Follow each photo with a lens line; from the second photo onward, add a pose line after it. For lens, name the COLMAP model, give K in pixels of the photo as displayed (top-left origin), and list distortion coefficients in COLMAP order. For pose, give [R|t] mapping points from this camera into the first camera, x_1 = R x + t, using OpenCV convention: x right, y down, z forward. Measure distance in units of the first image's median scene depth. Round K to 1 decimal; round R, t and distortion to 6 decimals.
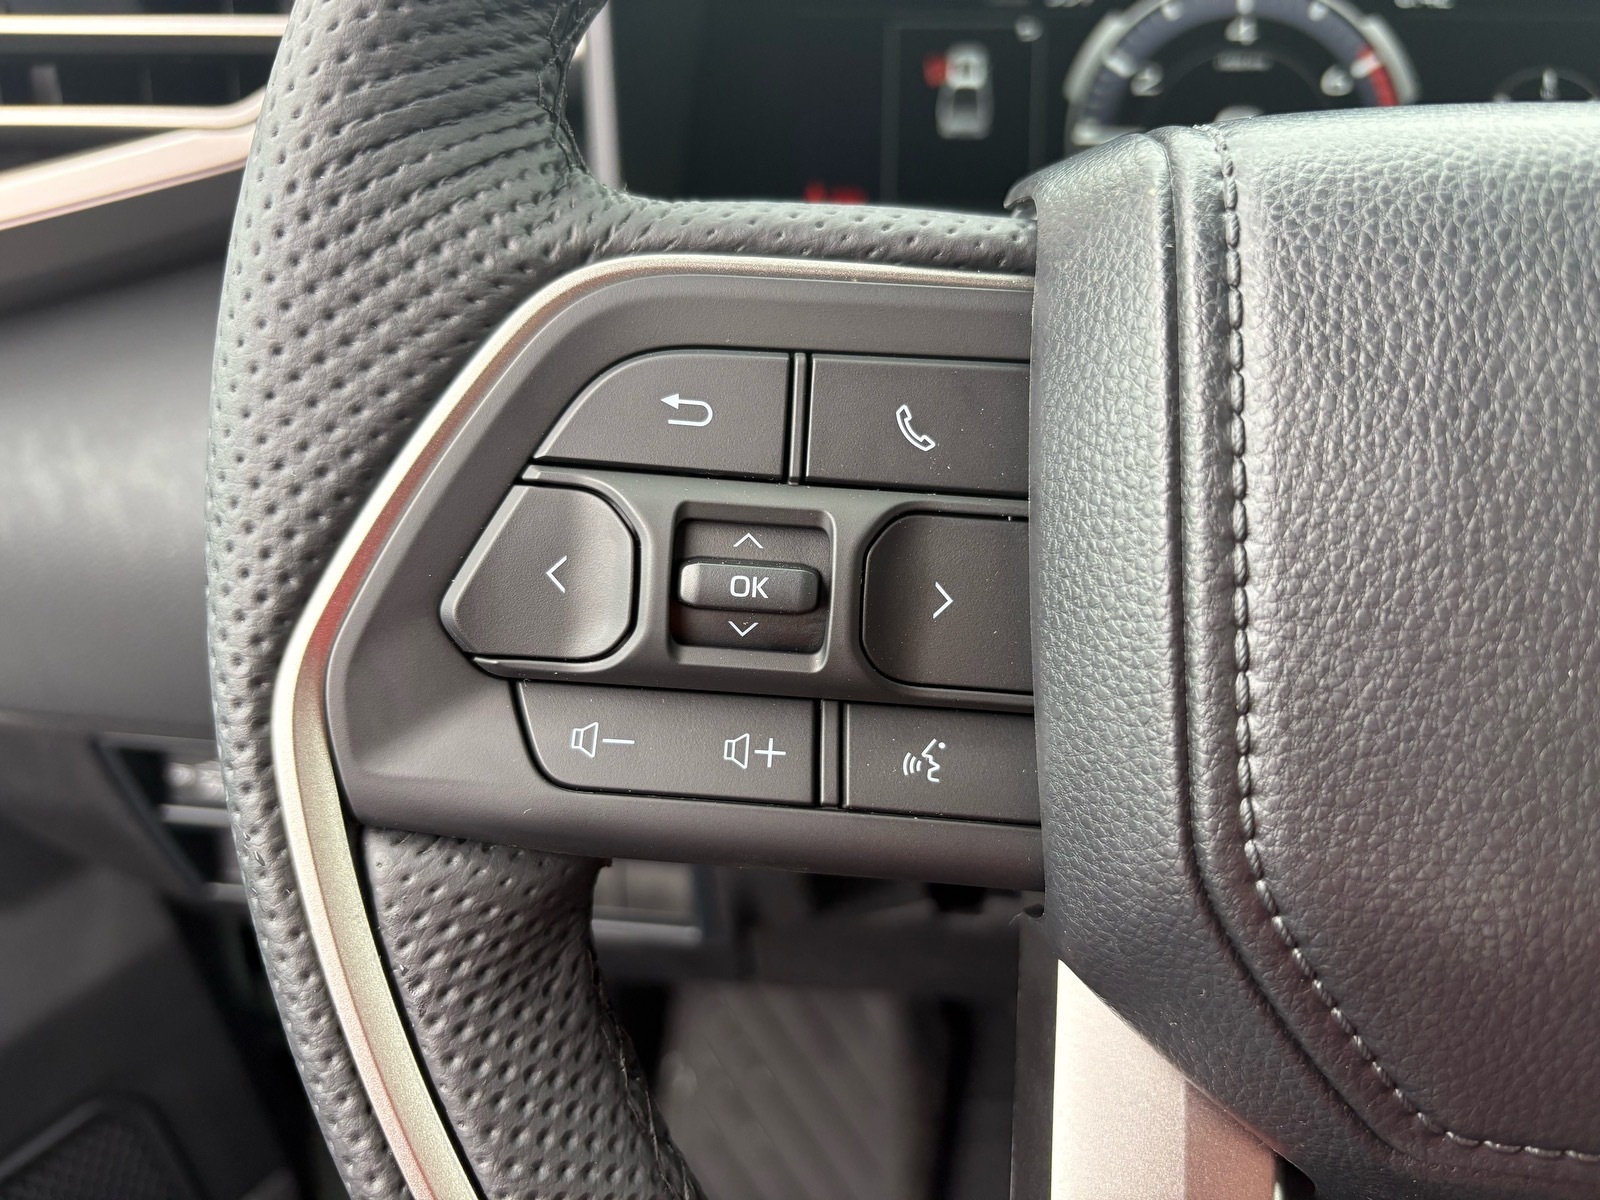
lens RADIAL K [[1311.7, 0, 800.0], [0, 1311.7, 618.8], [0, 0, 1]] dist [-0.047325, 0.007210]
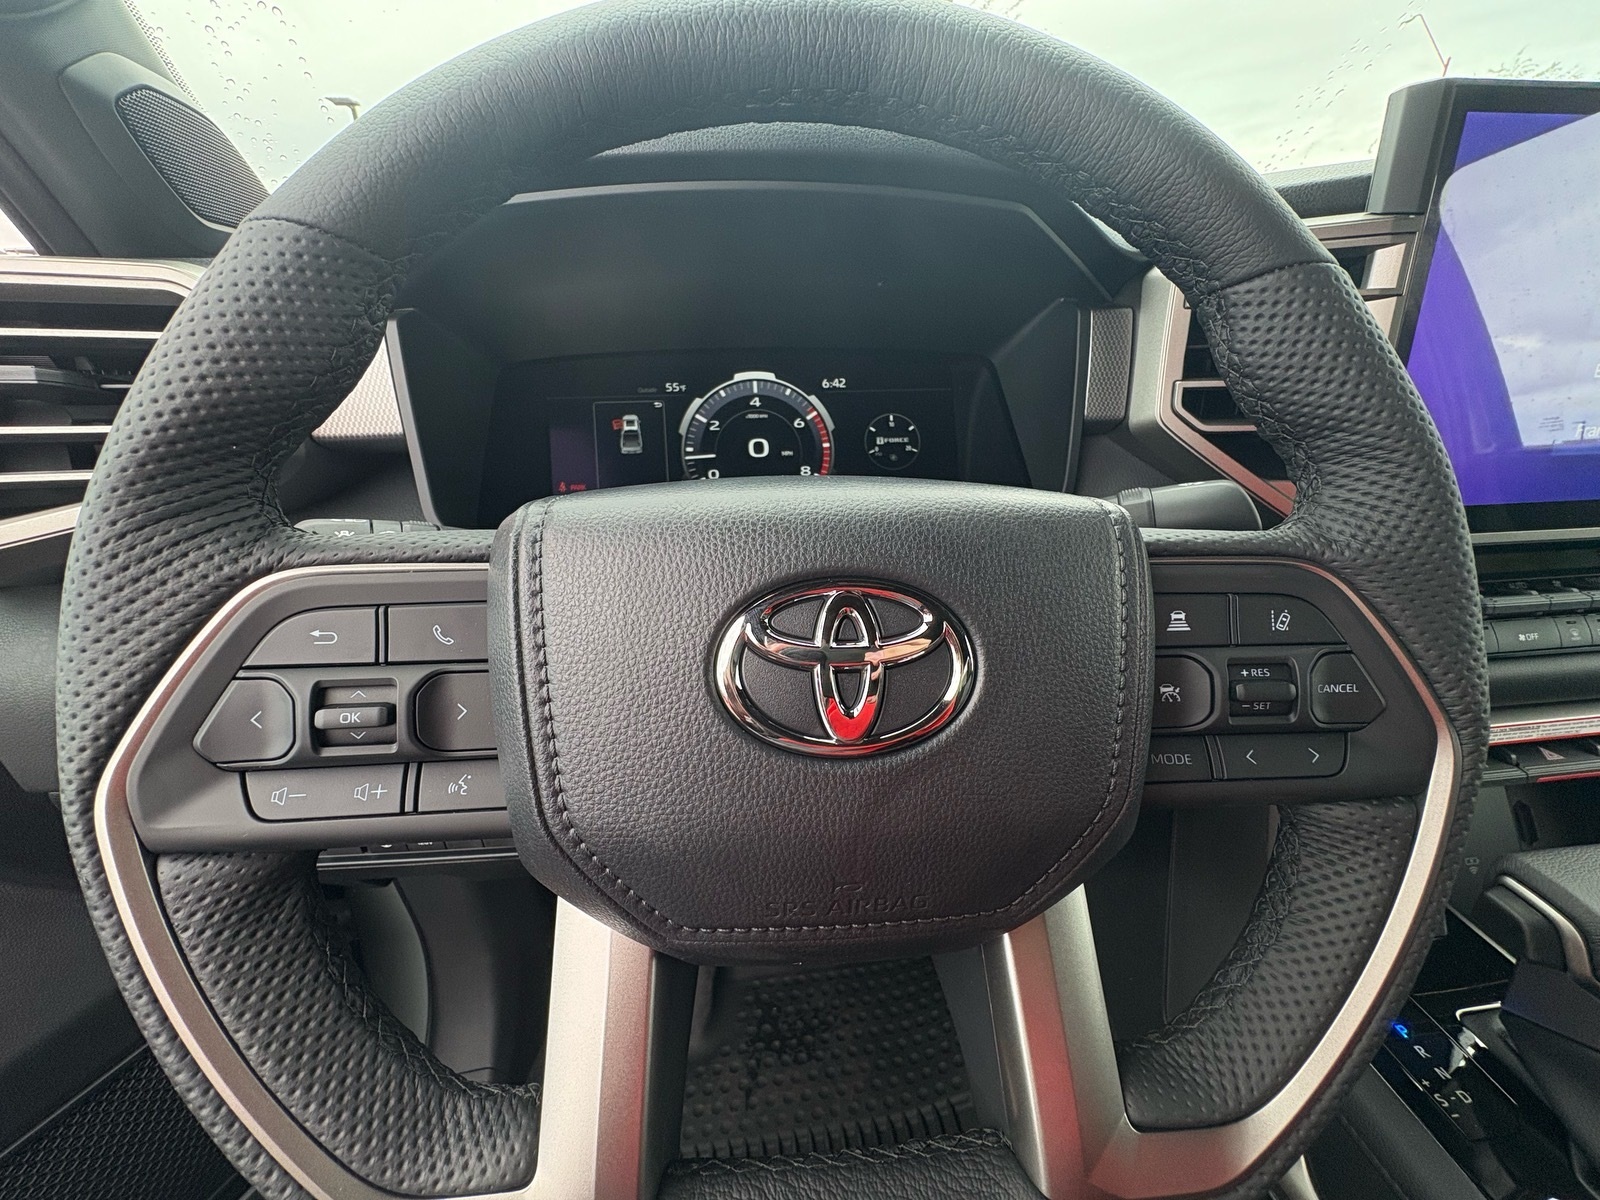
lens RADIAL K [[650.7, 0, 800.0], [0, 650.7, 600.0], [0, 0, 1]] dist [0.001223, -0.000001]
pose [[0.980604, -0.076442, 0.180480, 0.507274], [0.091303, 0.992956, -0.075514, -0.067655], [-0.173436, 0.090527, 0.980676, -0.211628]]
